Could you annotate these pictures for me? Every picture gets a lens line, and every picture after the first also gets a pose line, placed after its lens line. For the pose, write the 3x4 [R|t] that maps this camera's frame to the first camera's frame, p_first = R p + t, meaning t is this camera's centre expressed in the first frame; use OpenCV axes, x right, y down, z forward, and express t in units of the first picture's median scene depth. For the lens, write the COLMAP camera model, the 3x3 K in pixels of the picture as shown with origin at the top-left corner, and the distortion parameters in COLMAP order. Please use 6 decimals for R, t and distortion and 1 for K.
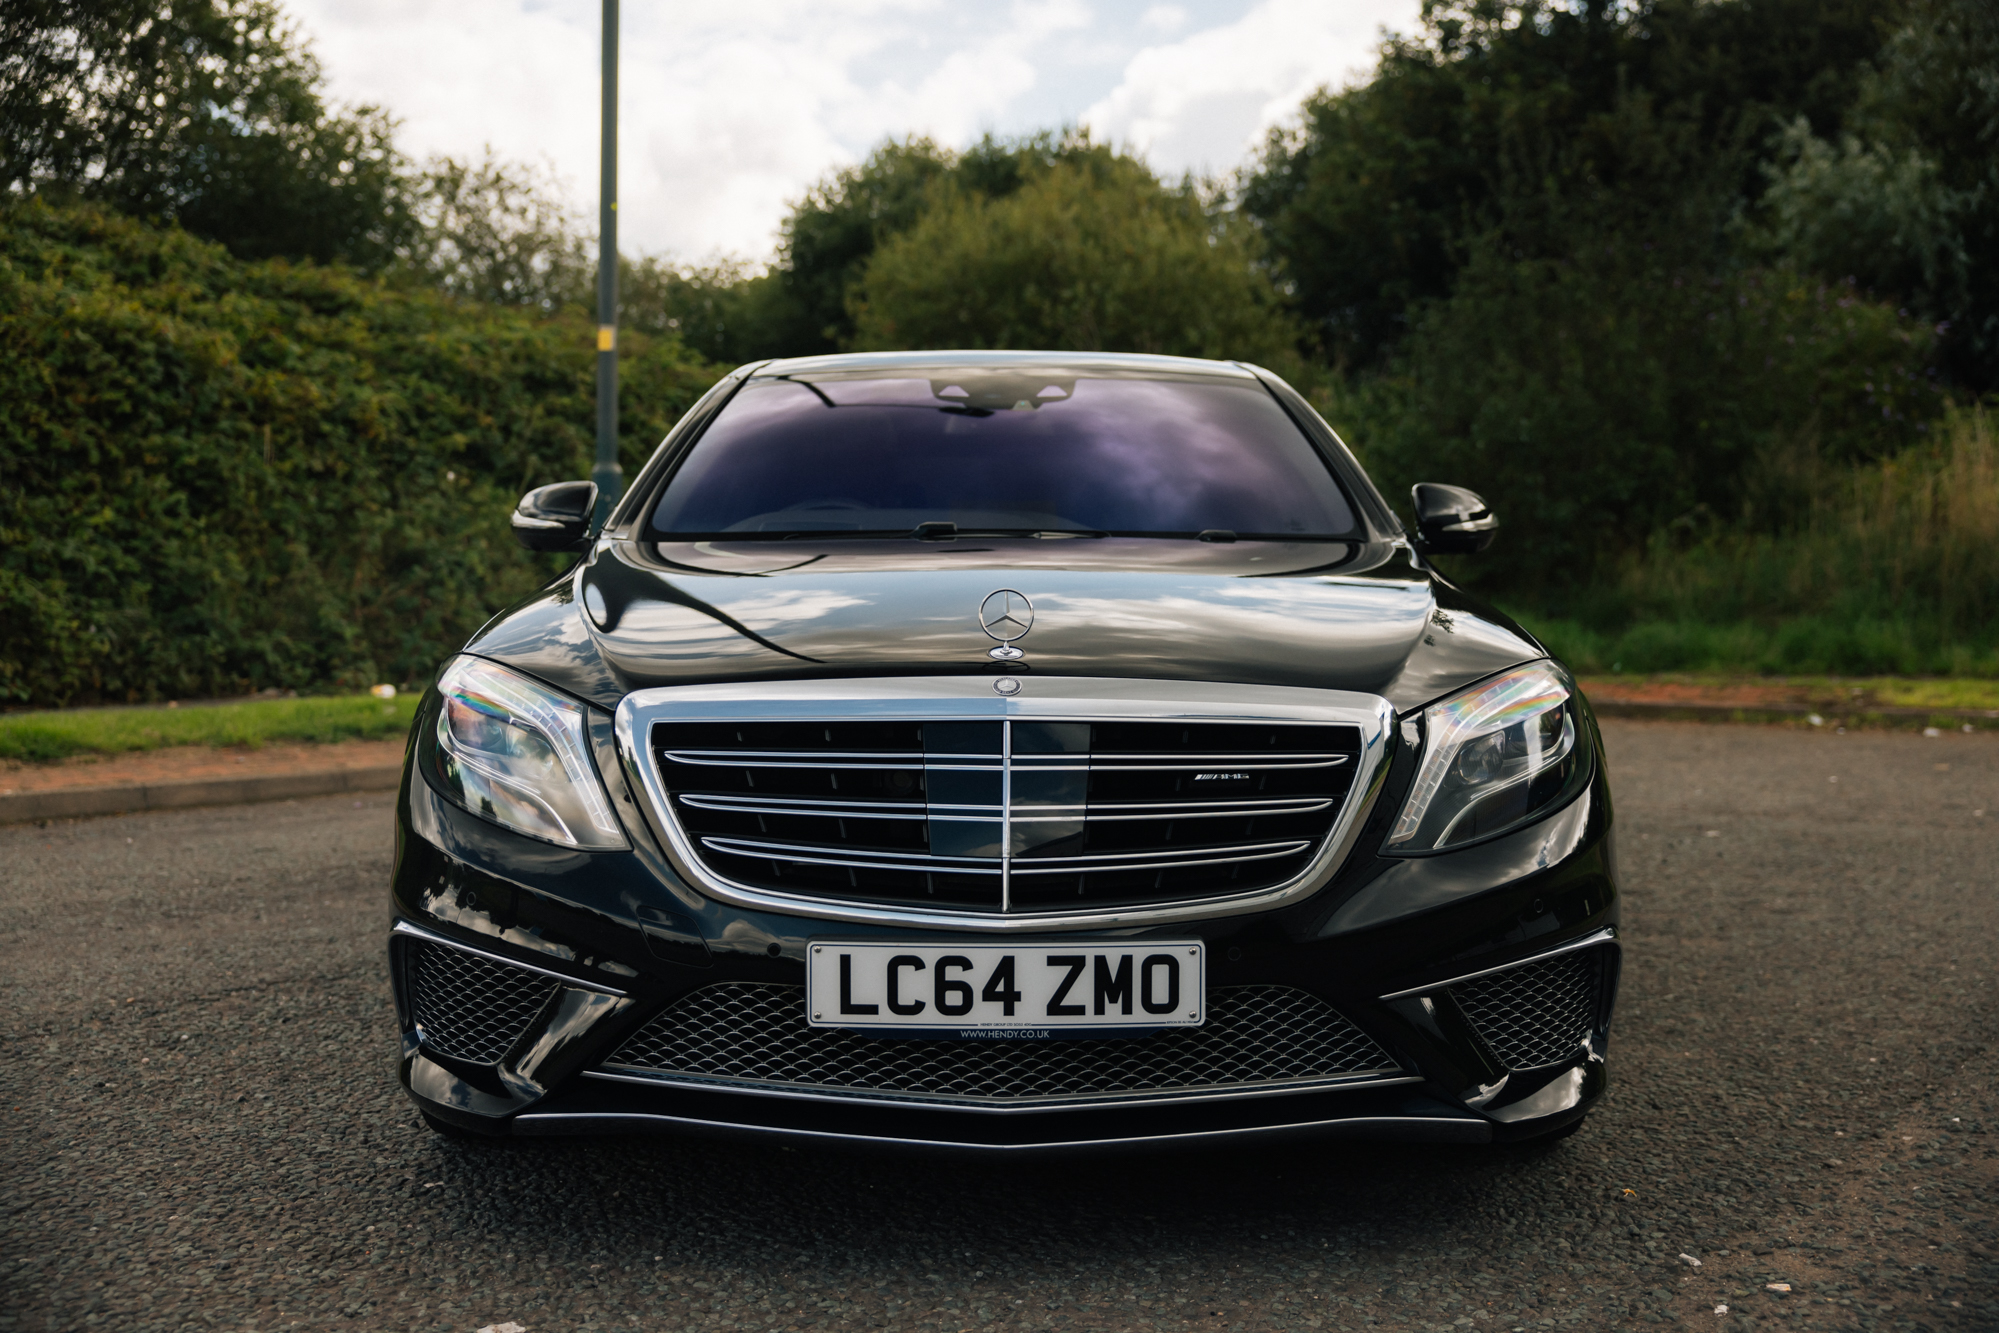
lens RADIAL K [[2344.6, 0, 1002.2], [0, 2344.6, 663.0], [0, 0, 1]] dist [-0.005837, 0.018833]
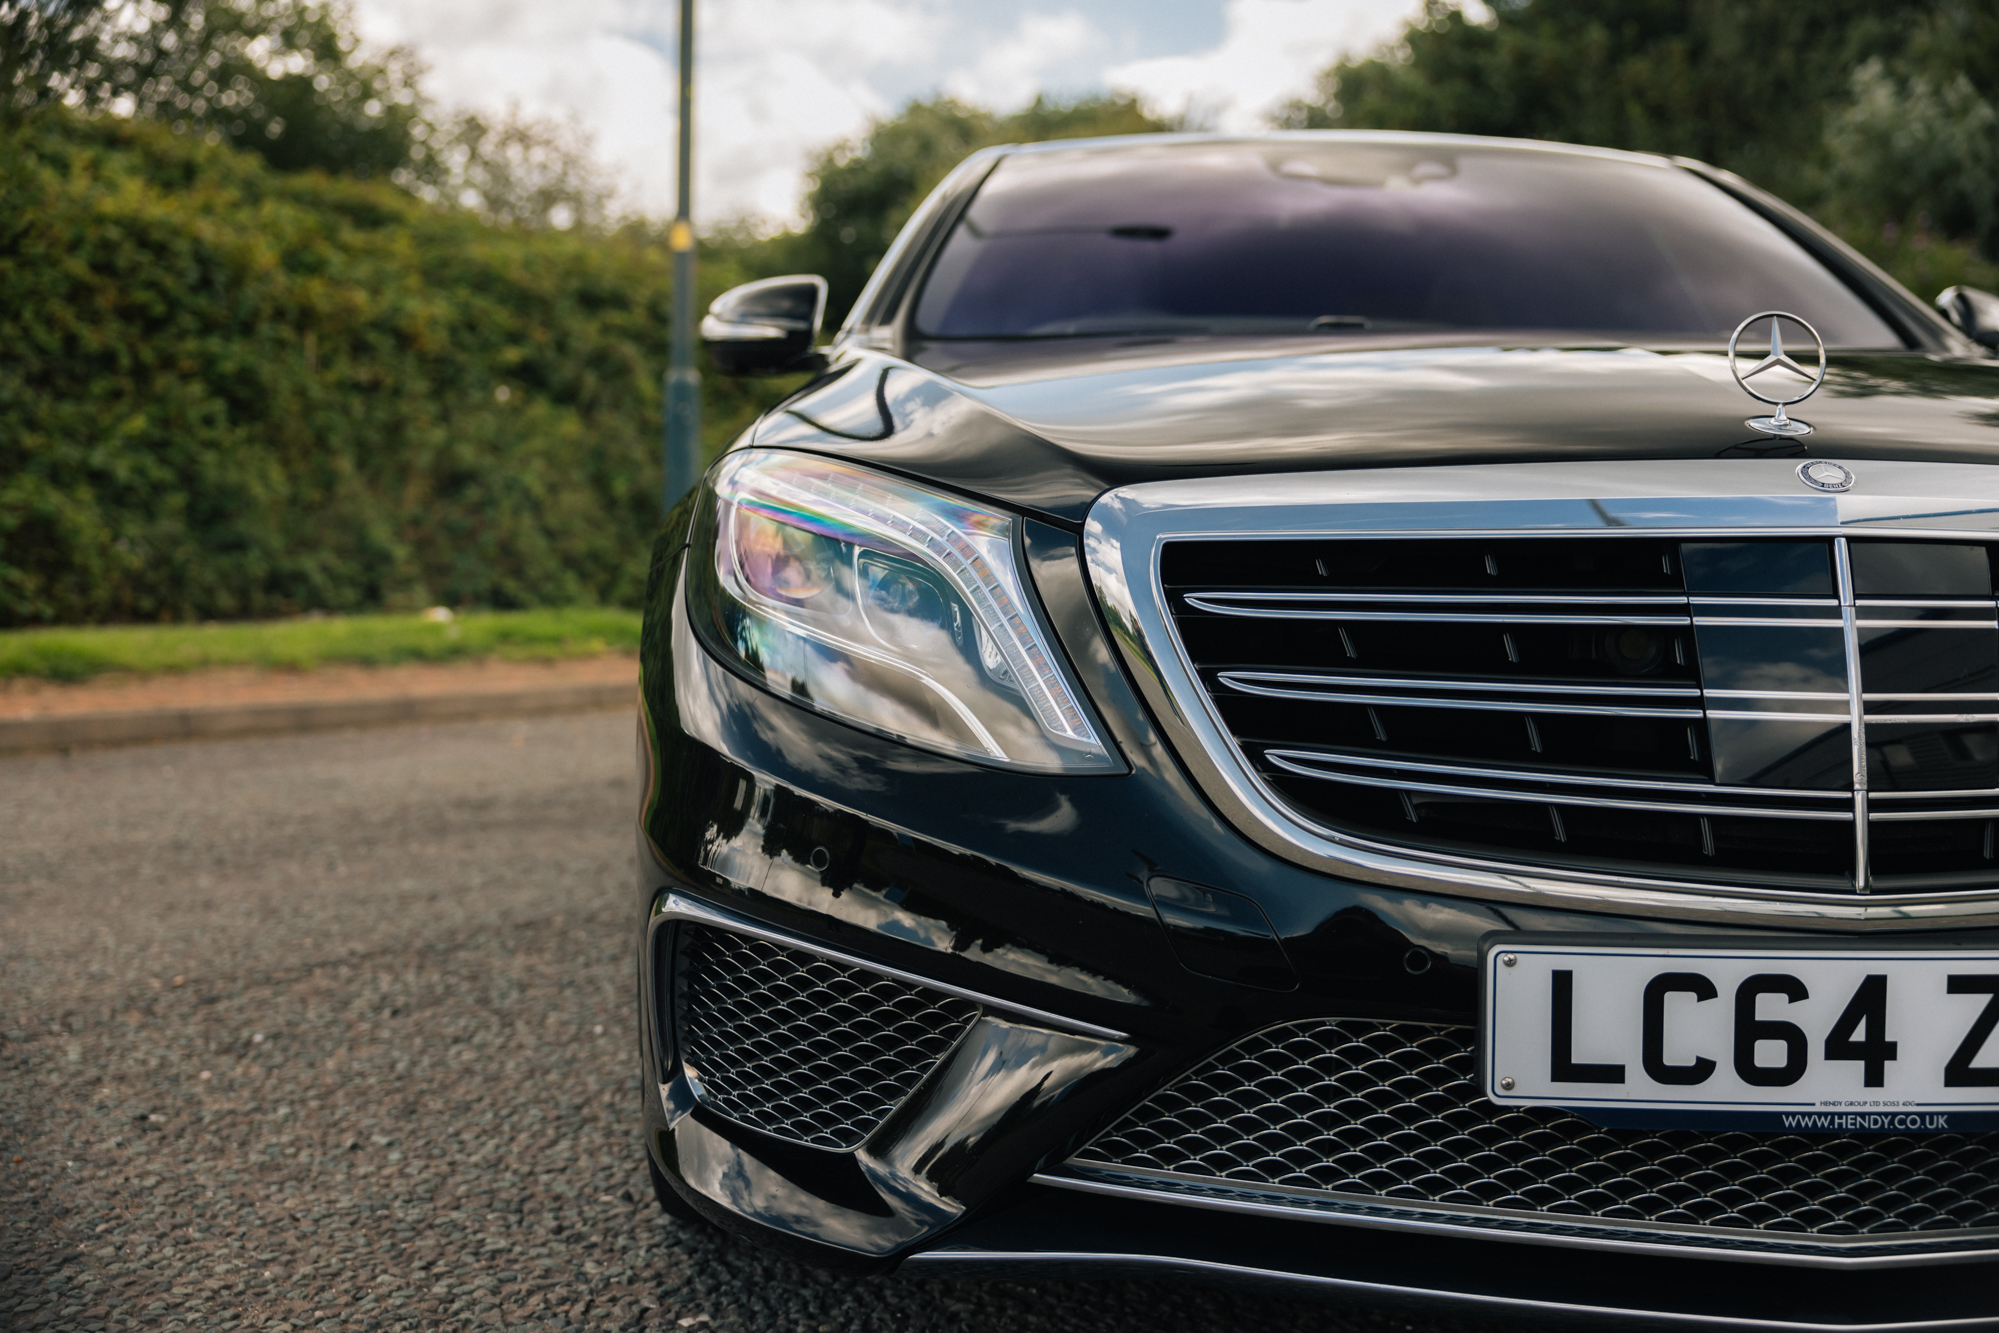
lens RADIAL K [[2199.8, 0, 998.9], [0, 2199.8, 661.0], [0, 0, 1]] dist [-0.012805, 0.020187]
pose [[0.999921, 0.007181, 0.010310, -0.149826], [-0.007375, 0.999795, 0.018881, 0.034374], [-0.010172, -0.018956, 0.999769, 0.378075]]
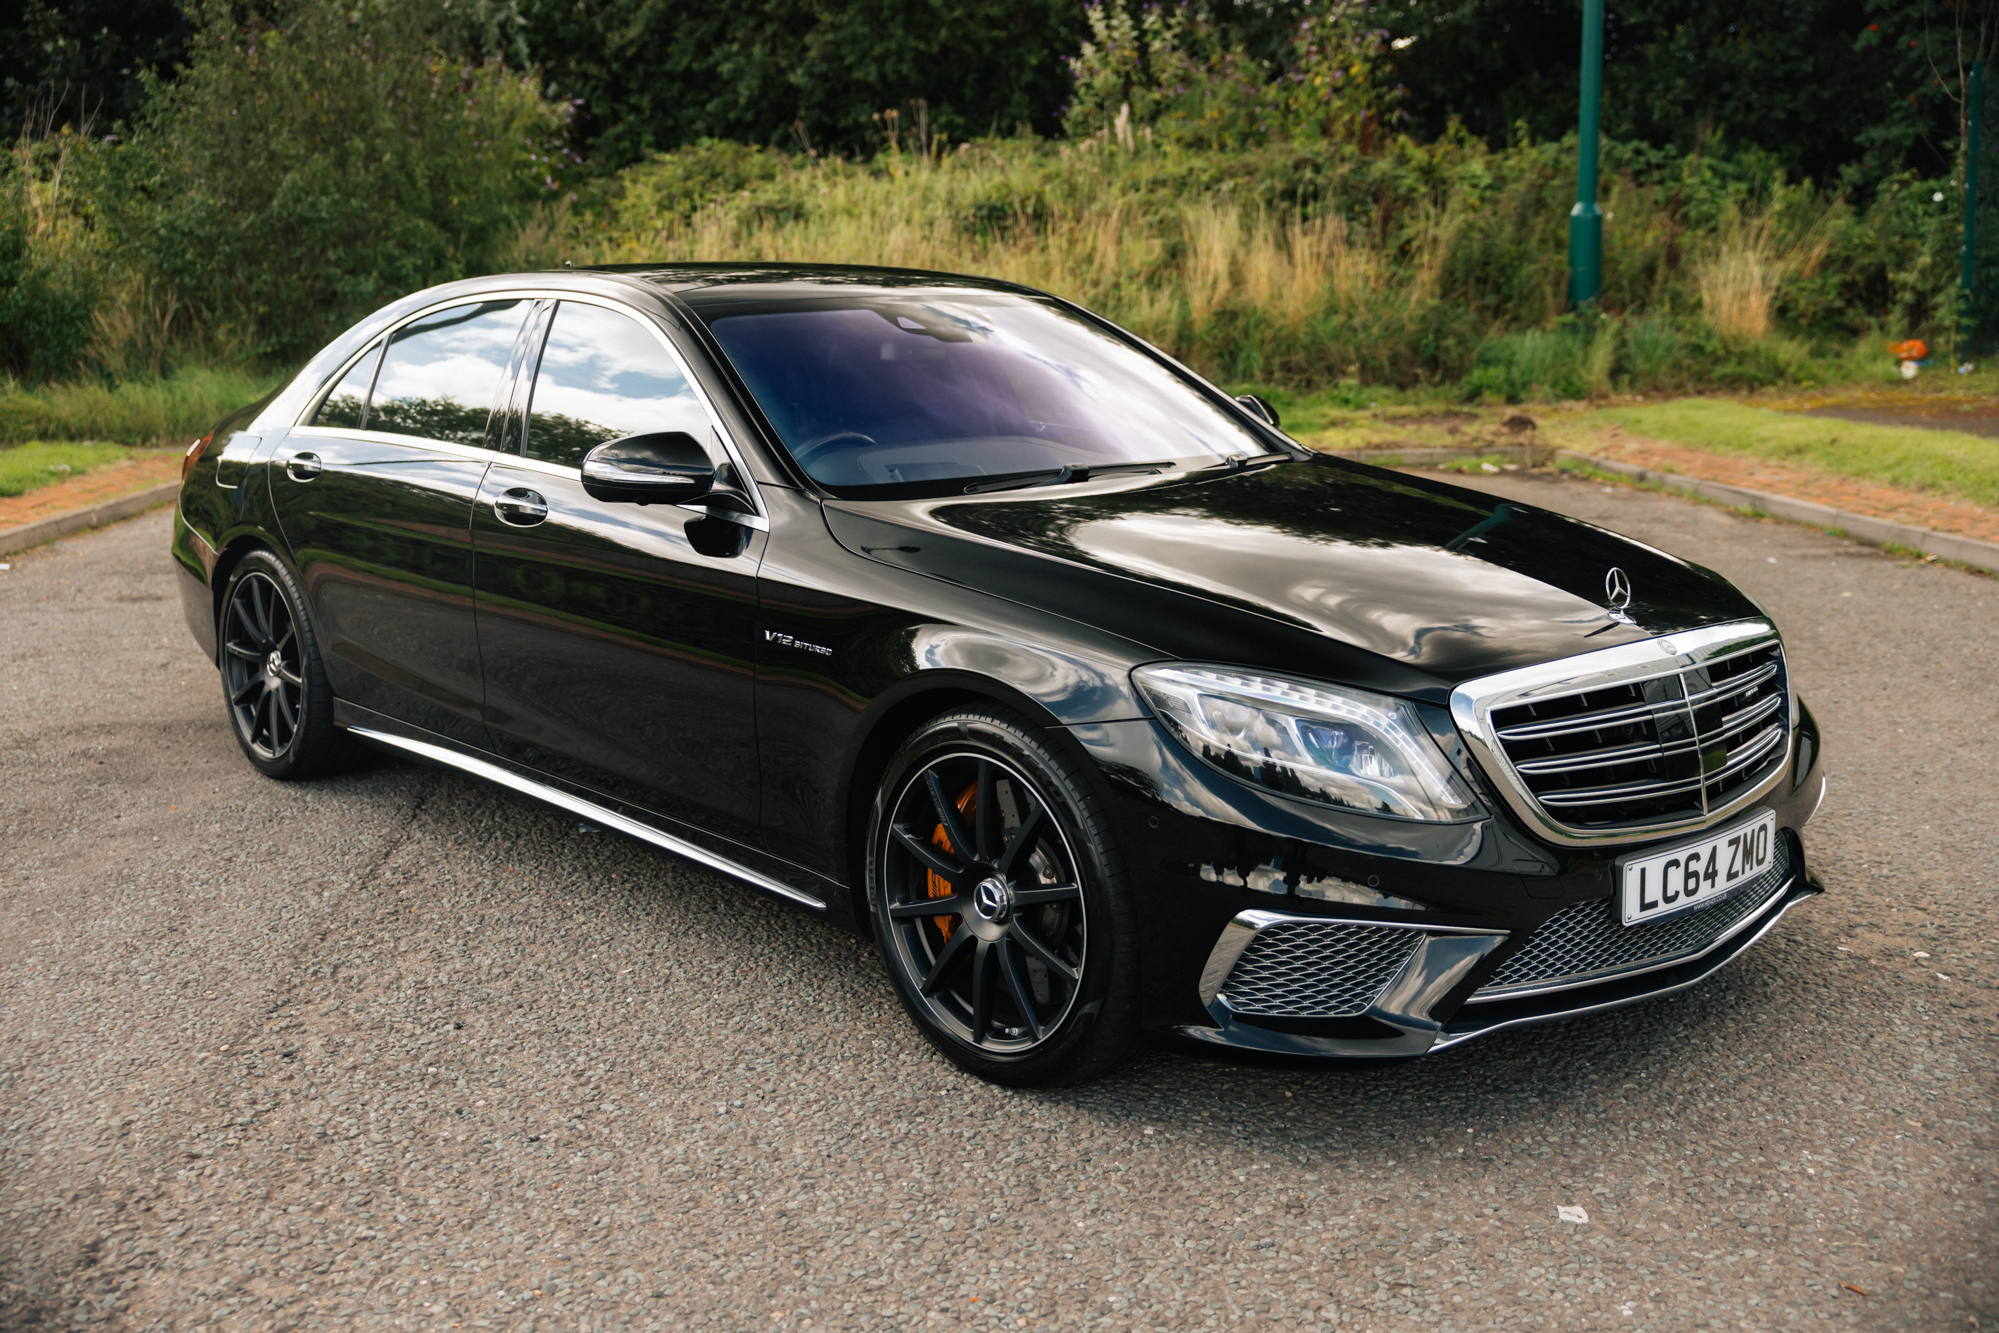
lens RADIAL K [[2125.8, 0, 996.3], [0, 2125.8, 668.1], [0, 0, 1]] dist [0.003389, -0.003399]
pose [[0.735990, -0.132959, 0.663807, -0.828764], [0.036613, 0.986907, 0.157081, -0.139027], [-0.676001, -0.091306, 0.731222, 0.288639]]
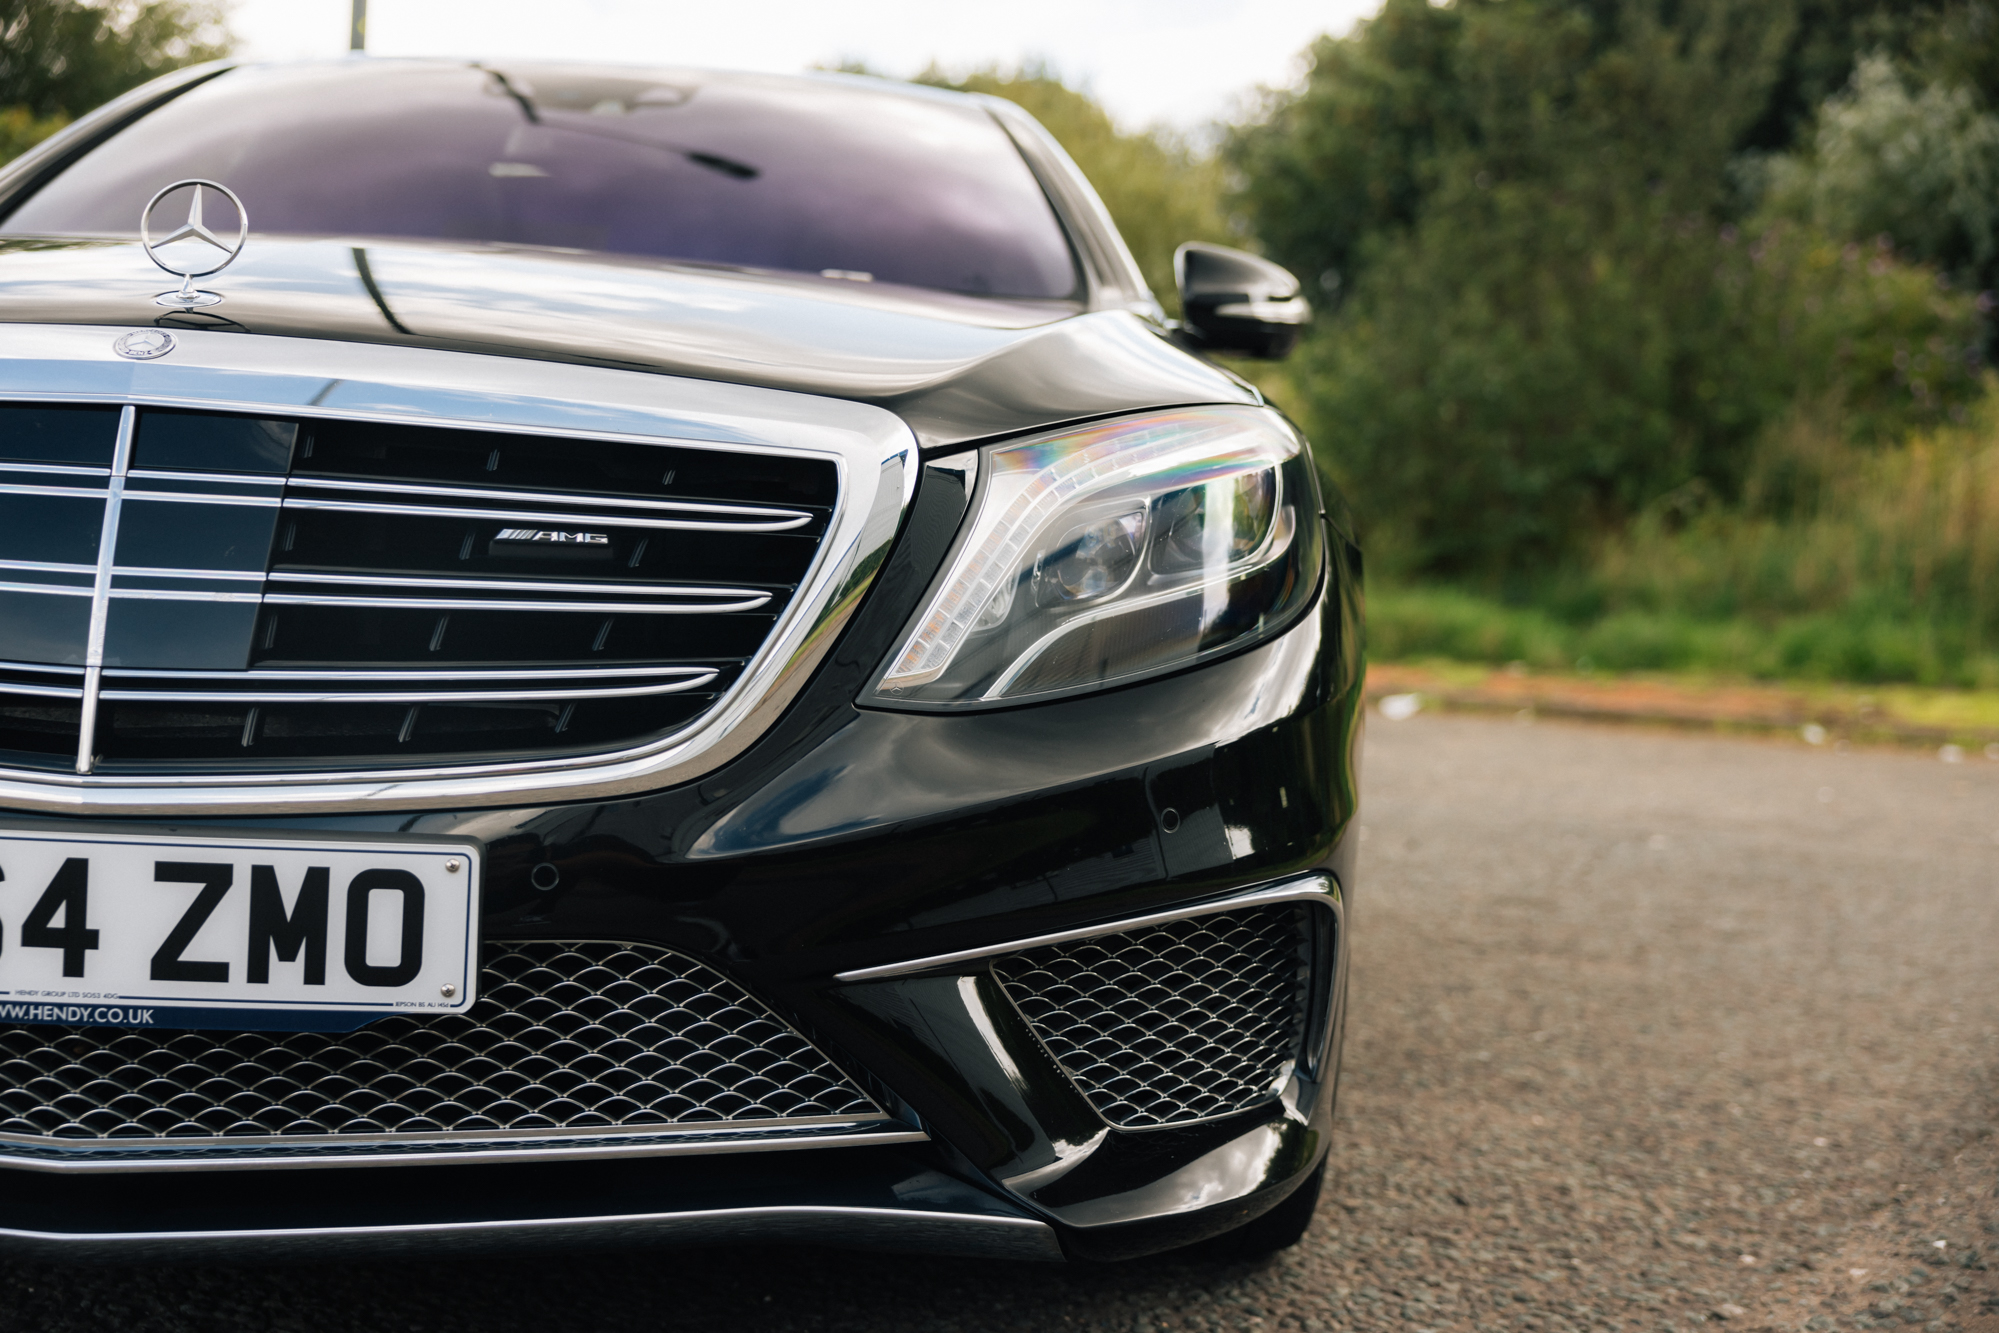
lens RADIAL K [[2553.4, 0, 1035.0], [0, 2553.4, 669.4], [0, 0, 1]] dist [0.032838, -0.040342]
pose [[0.998453, 0.047073, 0.029609, 0.141430], [-0.046988, 0.998889, -0.003546, 0.057246], [-0.029743, 0.002150, 0.999555, 0.330775]]
